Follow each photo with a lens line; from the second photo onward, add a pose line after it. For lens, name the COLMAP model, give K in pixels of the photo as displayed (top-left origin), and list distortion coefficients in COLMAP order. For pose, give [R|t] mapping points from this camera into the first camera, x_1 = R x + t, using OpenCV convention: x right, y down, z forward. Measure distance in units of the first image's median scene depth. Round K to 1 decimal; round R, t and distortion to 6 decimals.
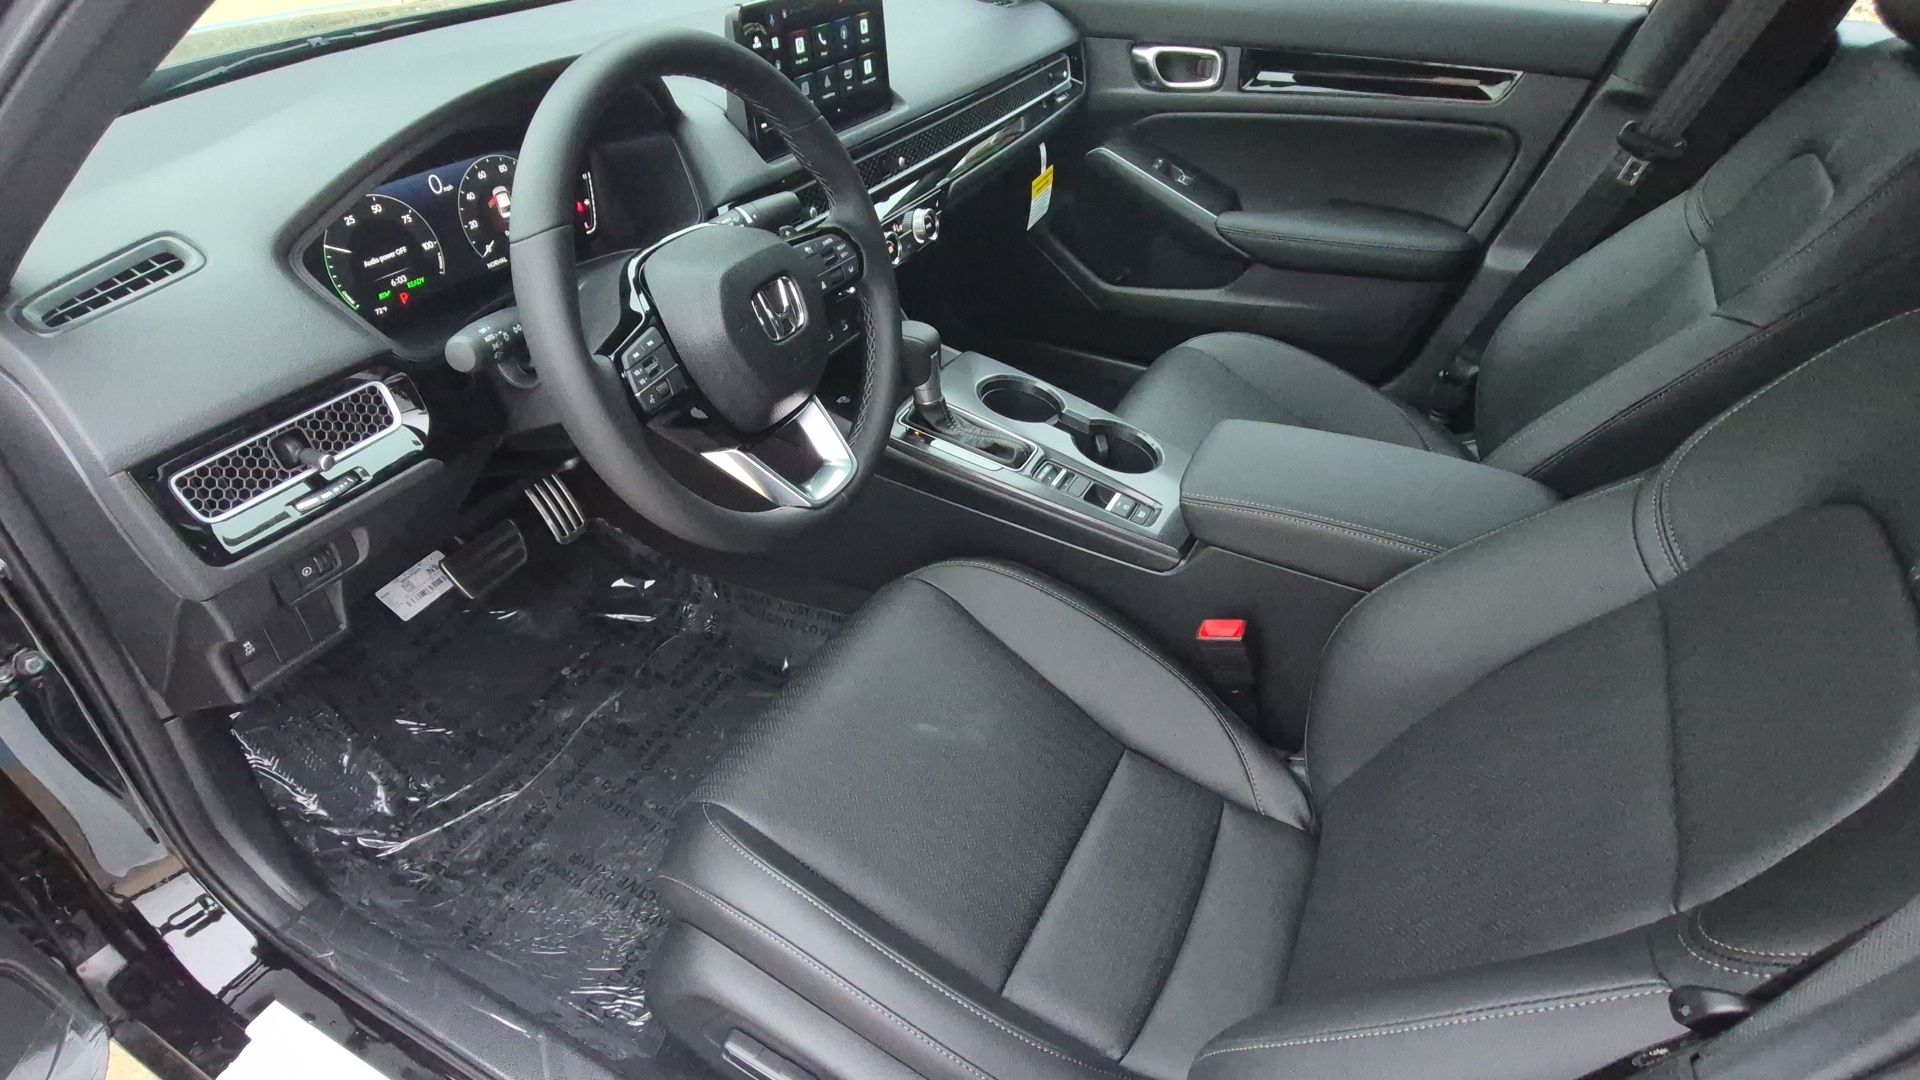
lens RADIAL K [[1002.0, 0, 947.7], [0, 1002.0, 567.1], [0, 0, 1]] dist [-0.002801, -0.001446]
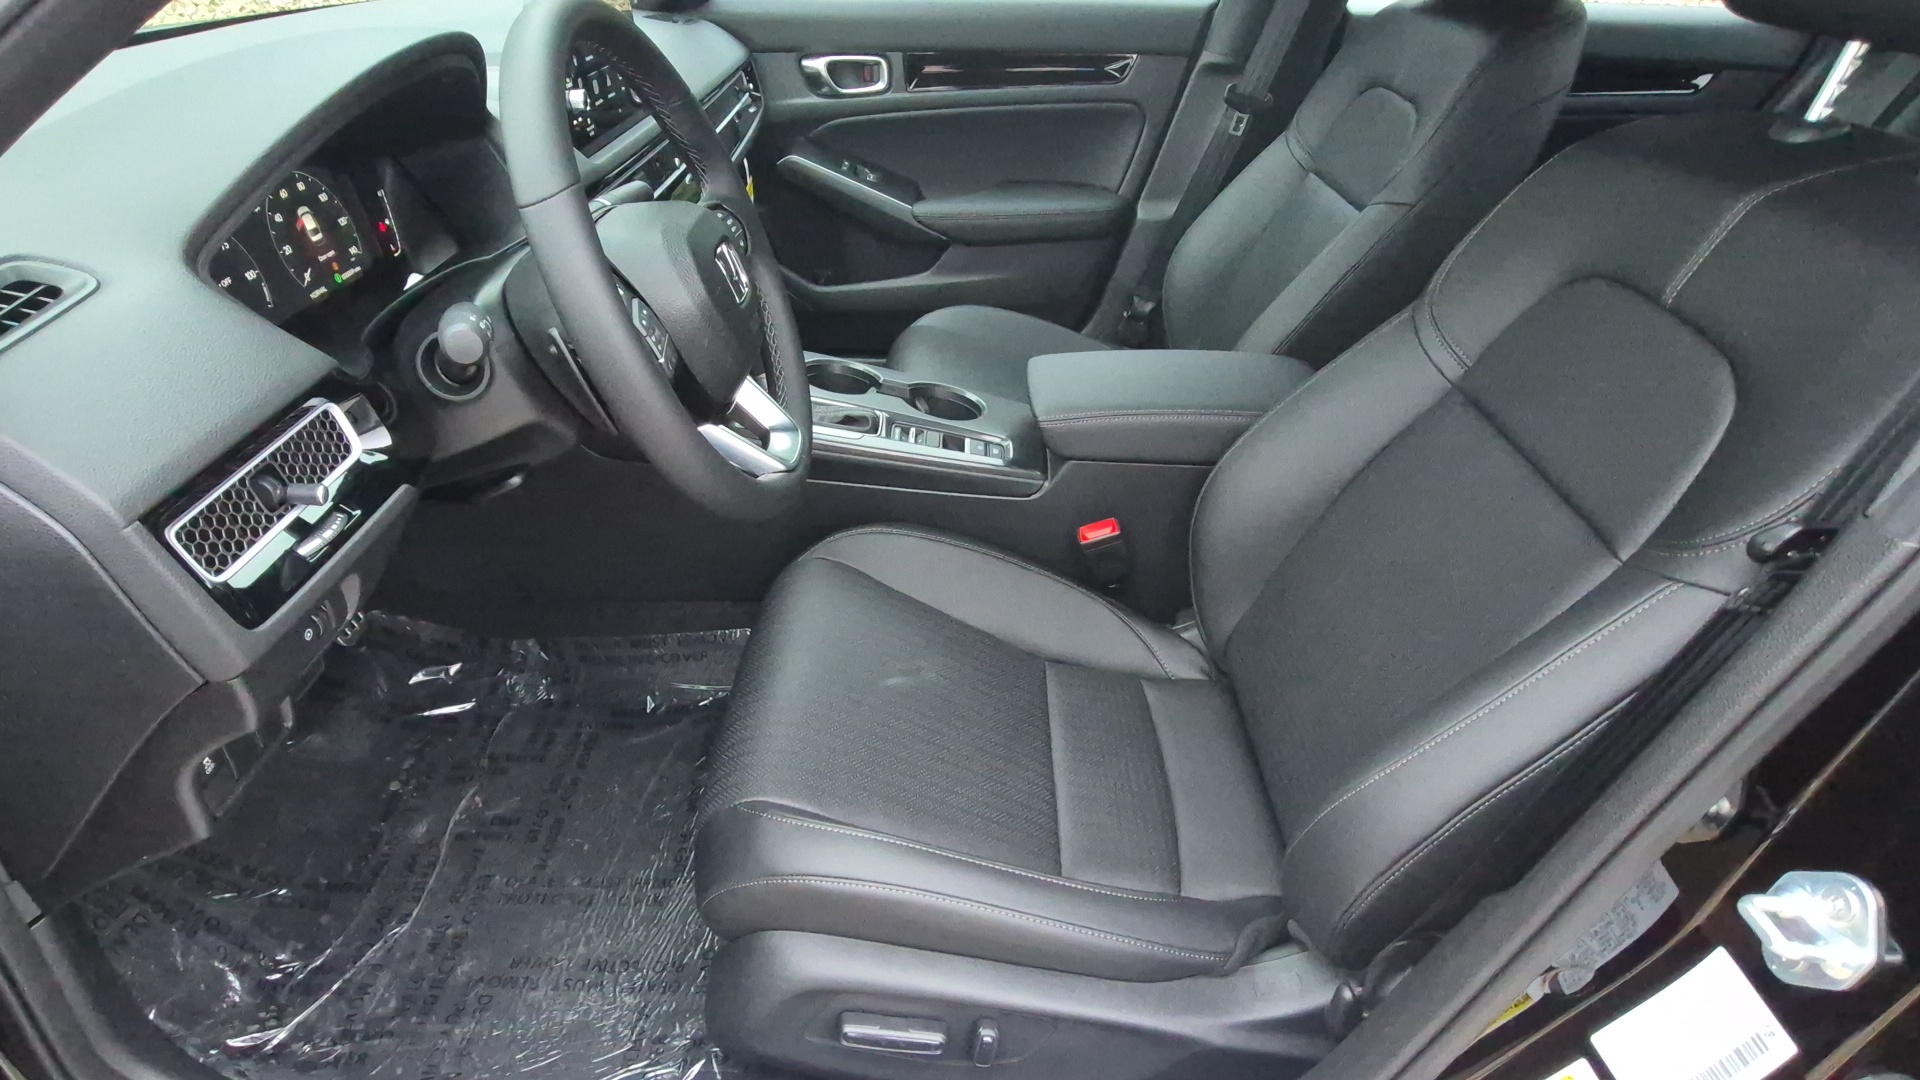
lens RADIAL K [[1002.0, 0, 947.7], [0, 1002.0, 567.1], [0, 0, 1]] dist [-0.002801, -0.001446]
pose [[0.897649, -0.239254, 0.370114, -0.275652], [0.256682, 0.966493, 0.002236, 0.051075], [-0.358247, 0.092994, 0.928984, 0.019439]]
